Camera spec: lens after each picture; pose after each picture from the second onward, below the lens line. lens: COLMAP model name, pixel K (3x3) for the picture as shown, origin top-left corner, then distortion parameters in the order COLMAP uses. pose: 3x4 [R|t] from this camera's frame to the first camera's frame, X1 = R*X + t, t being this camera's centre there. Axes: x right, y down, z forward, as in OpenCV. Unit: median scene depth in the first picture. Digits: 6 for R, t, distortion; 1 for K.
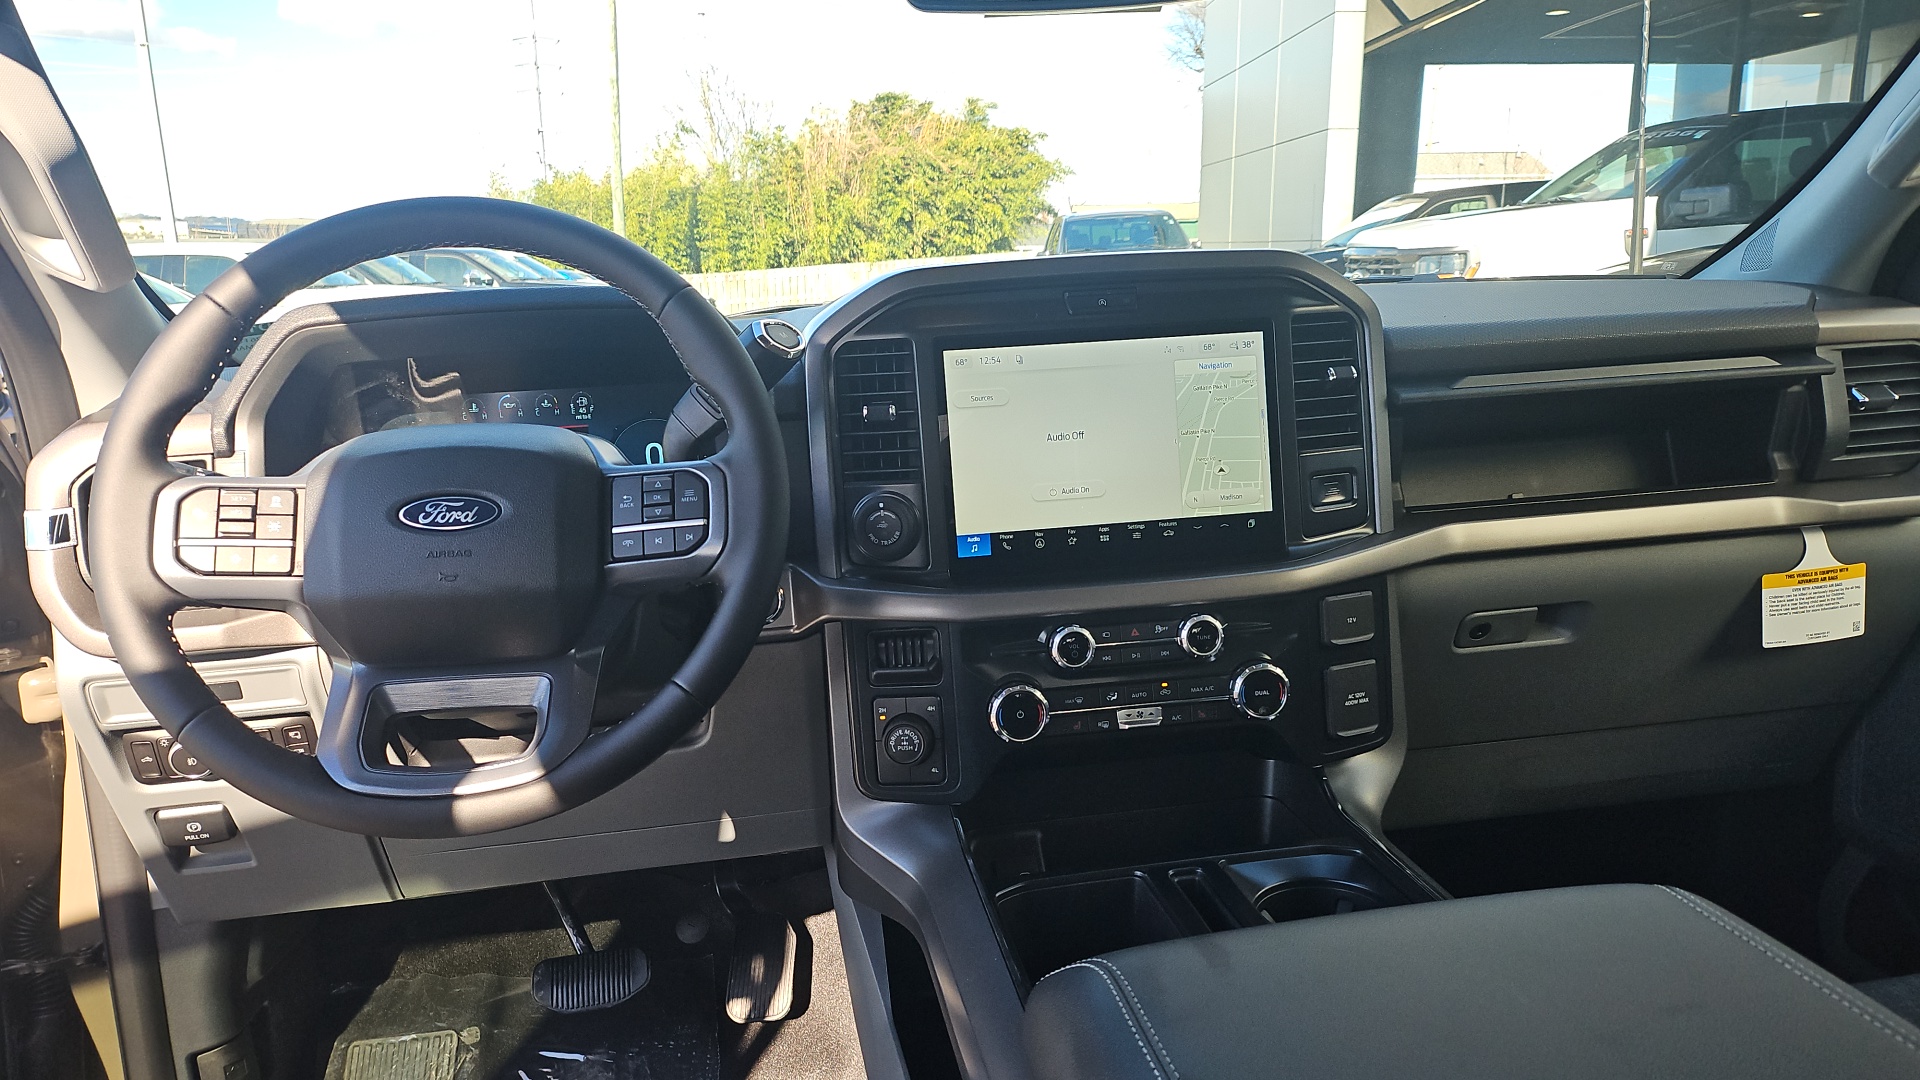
lens RADIAL K [[1409.1, 0, 969.3], [0, 1409.1, 535.6], [0, 0, 1]] dist [0.070073, -0.098324]
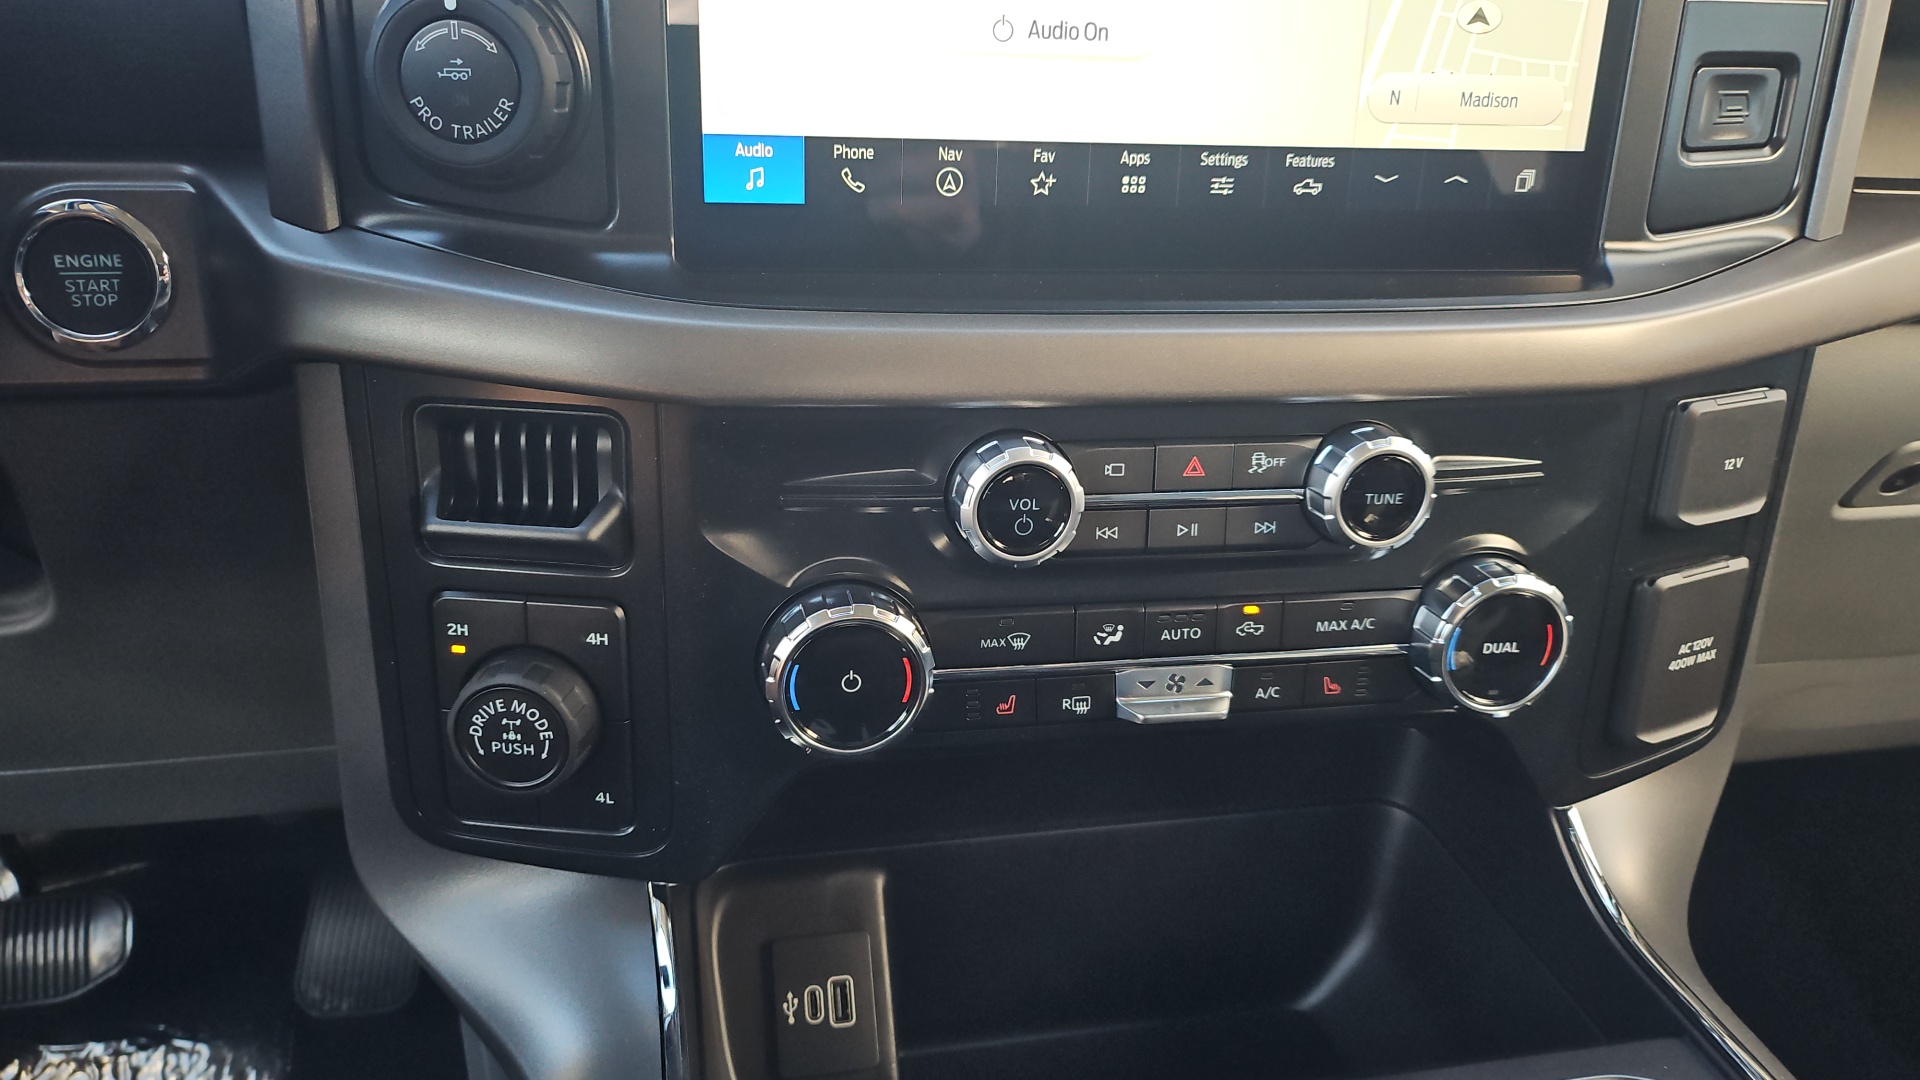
lens RADIAL K [[1409.1, 0, 969.3], [0, 1409.1, 535.6], [0, 0, 1]] dist [0.070073, -0.098324]
pose [[0.991422, 0.071938, 0.109120, 0.023658], [-0.097833, 0.962082, 0.254611, 0.000080], [-0.086667, -0.263102, 0.960867, 0.657817]]
